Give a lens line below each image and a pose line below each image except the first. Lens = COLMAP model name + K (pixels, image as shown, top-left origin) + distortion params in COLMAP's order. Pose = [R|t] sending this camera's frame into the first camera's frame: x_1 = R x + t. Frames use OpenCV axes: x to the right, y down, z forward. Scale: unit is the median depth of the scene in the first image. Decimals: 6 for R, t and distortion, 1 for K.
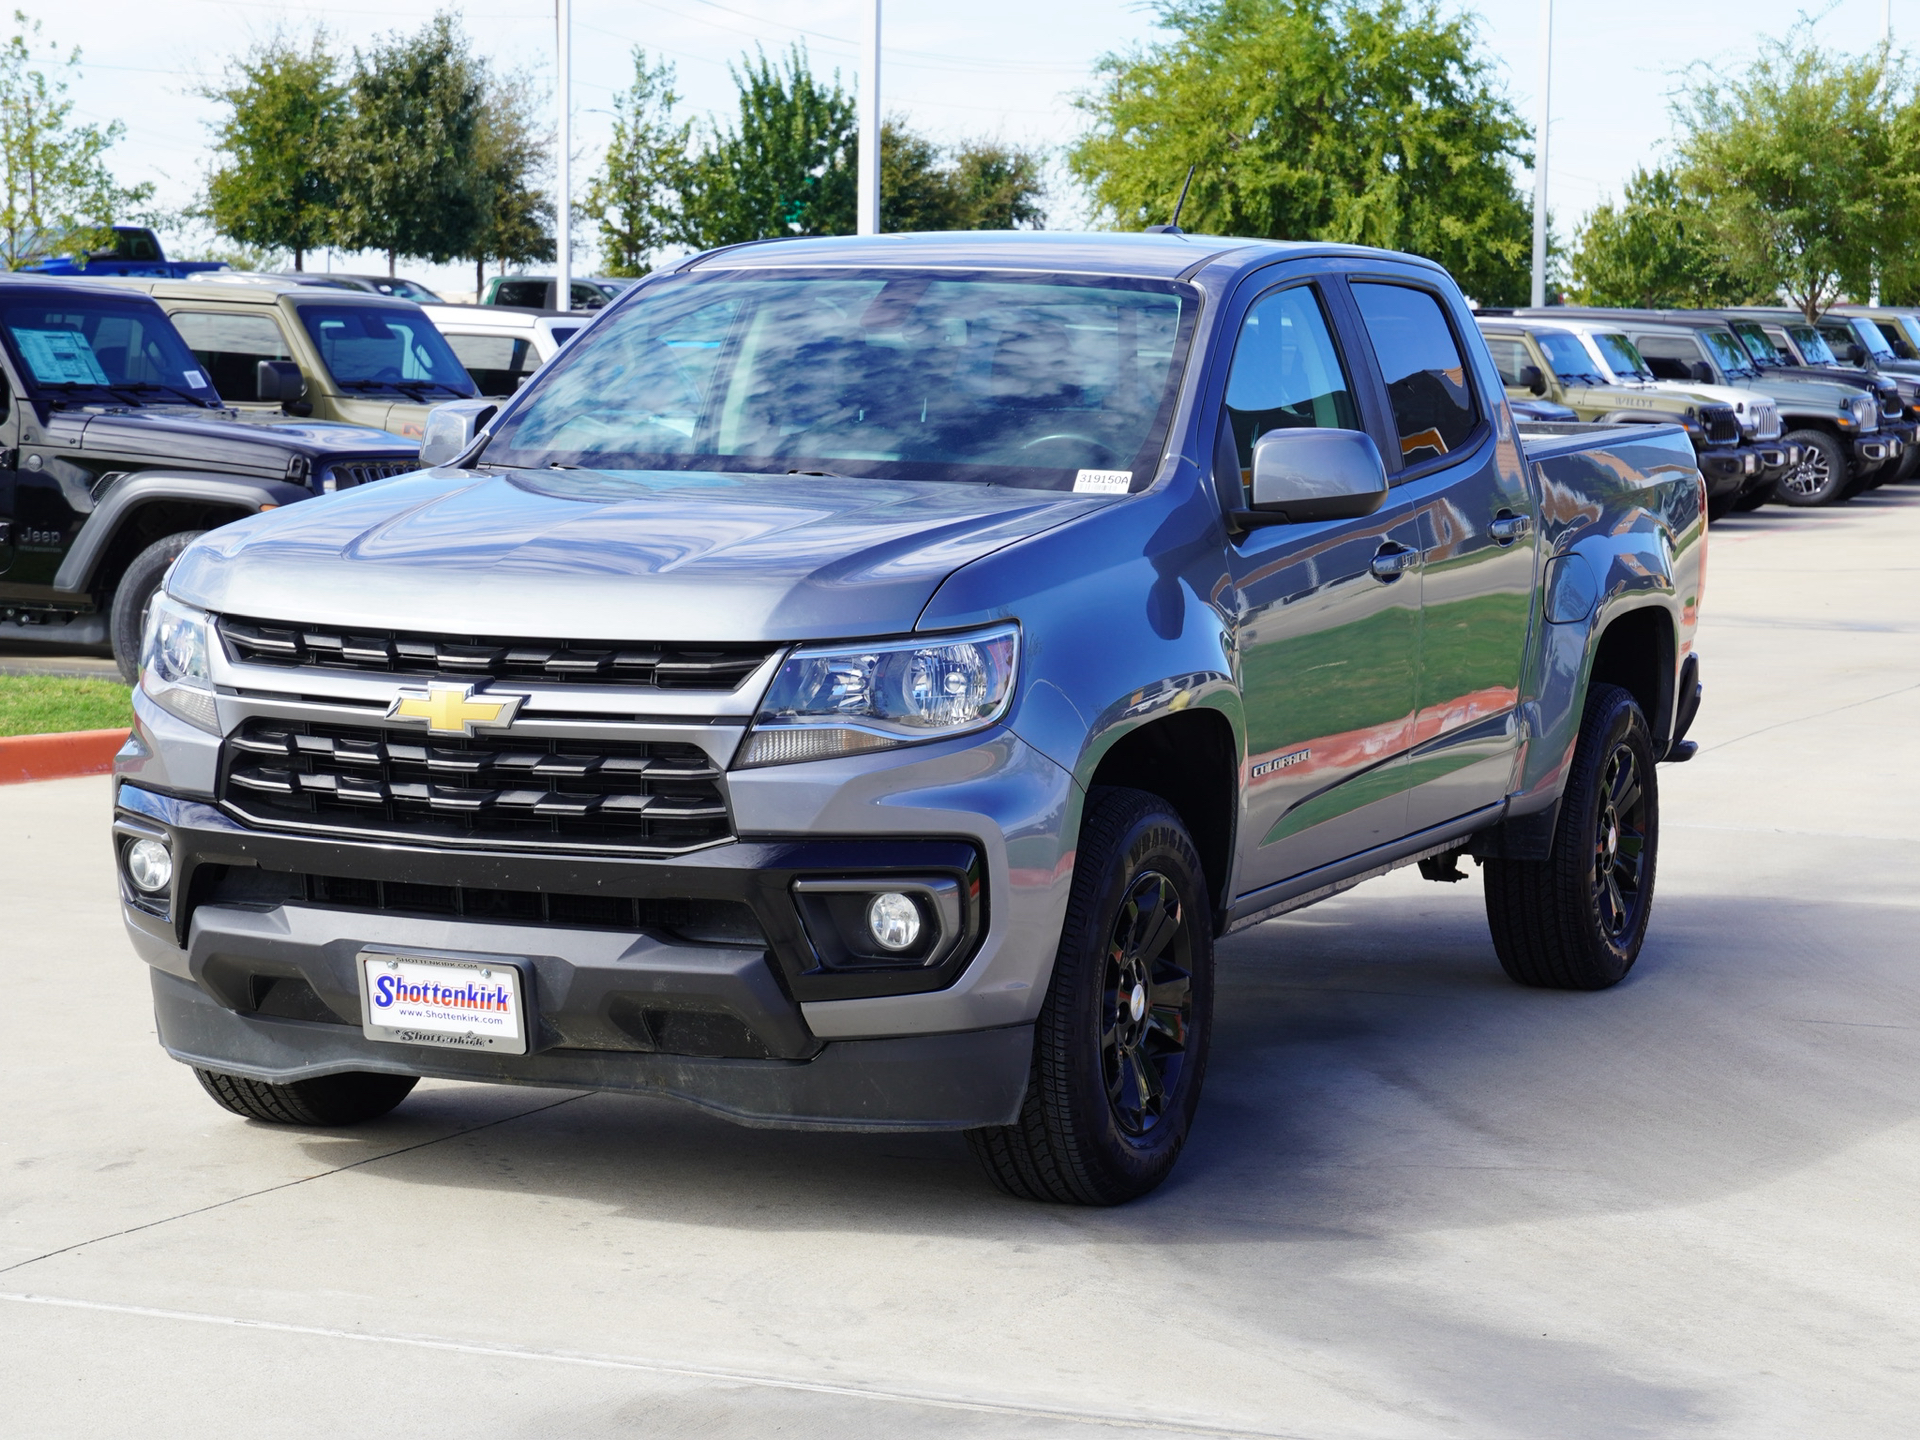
lens RADIAL K [[4686.2, 0, 960.0], [0, 4686.2, 720.0], [0, 0, 1]] dist [0.090681, -0.129517]
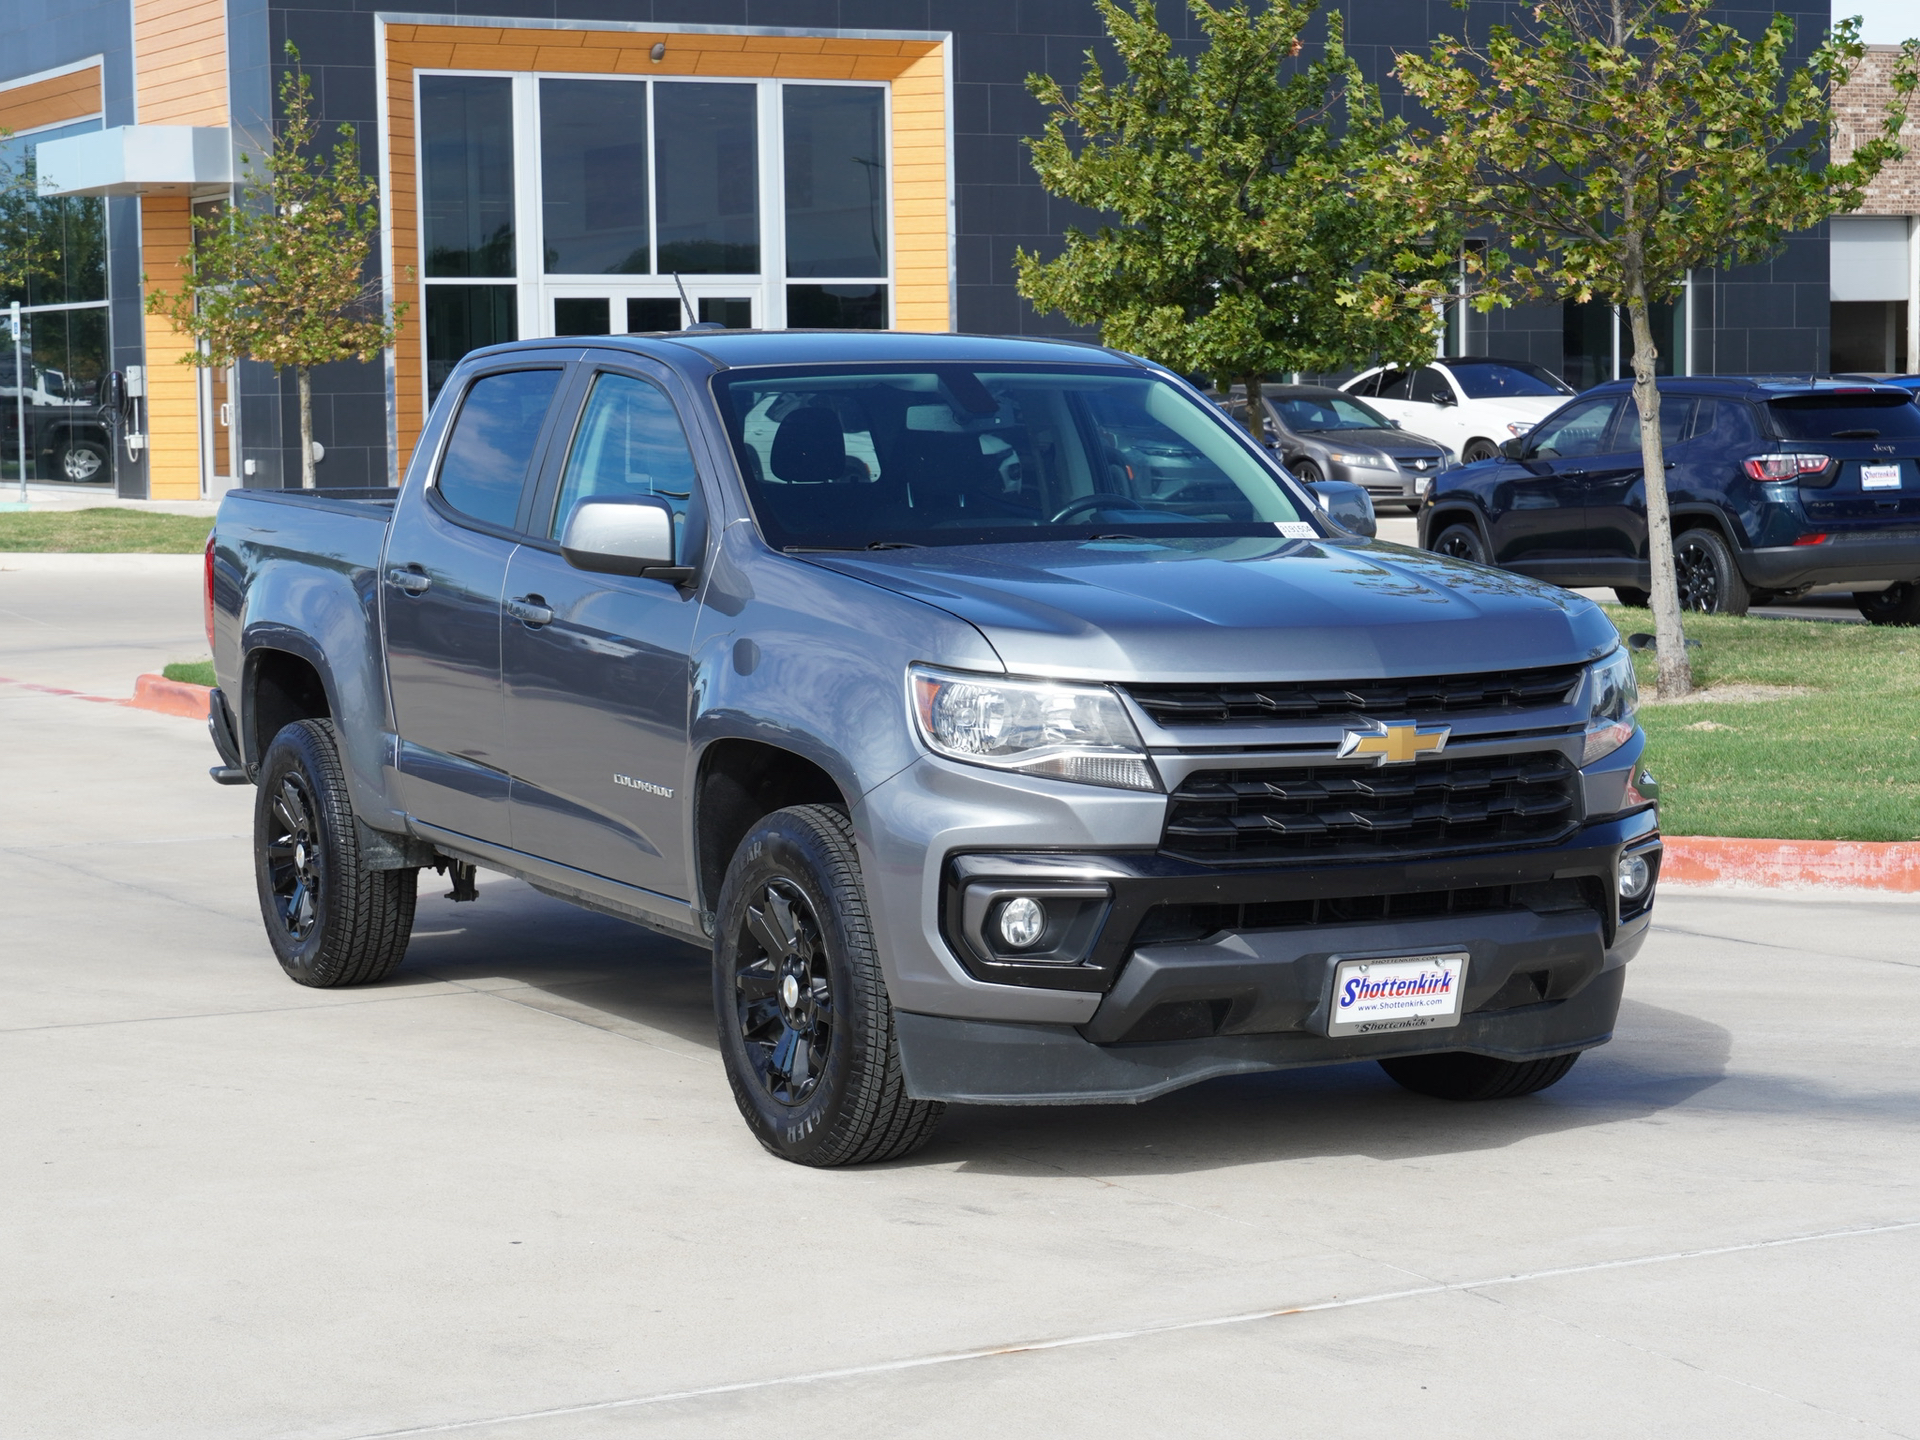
lens RADIAL K [[4053.9, 0, 960.0], [0, 4053.9, 720.0], [0, 0, 1]] dist [0.056273, 0.074081]
pose [[0.631837, -0.088397, 0.770045, -0.933043], [0.089819, 0.995133, 0.040538, -0.057517], [-0.769880, 0.043551, 0.636701, 0.425814]]
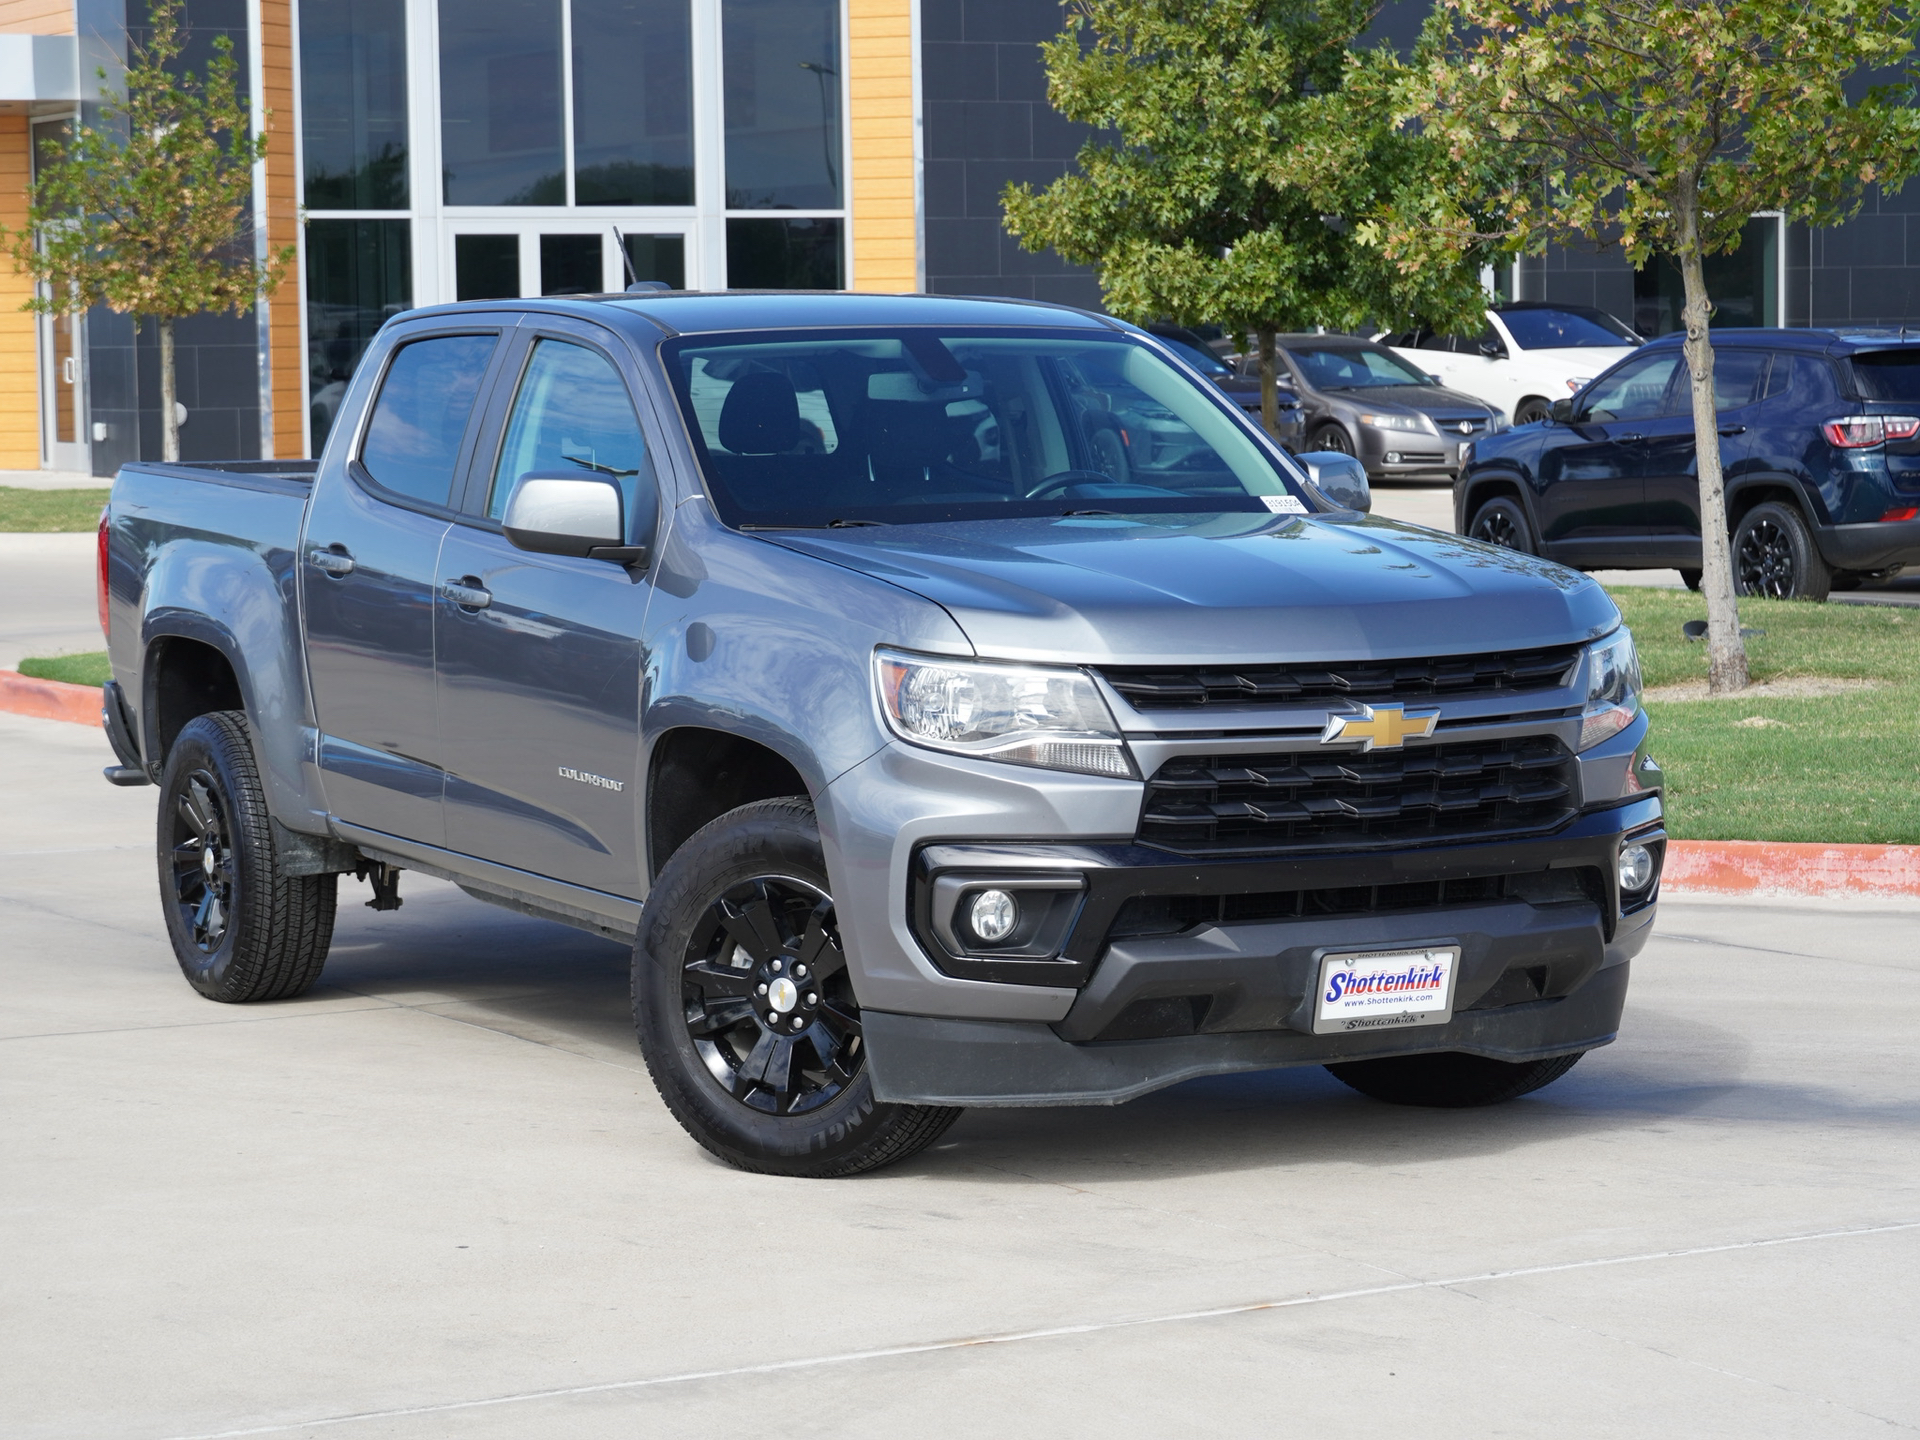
lens RADIAL K [[4890.4, 0, 1055.0], [0, 4890.4, 721.5], [0, 0, 1]] dist [0.031514, 1.196813]
pose [[0.611836, -0.088616, 0.786005, -1.050261], [0.092118, 0.994926, 0.040463, -0.056969], [-0.785602, 0.047649, 0.616895, 0.328740]]
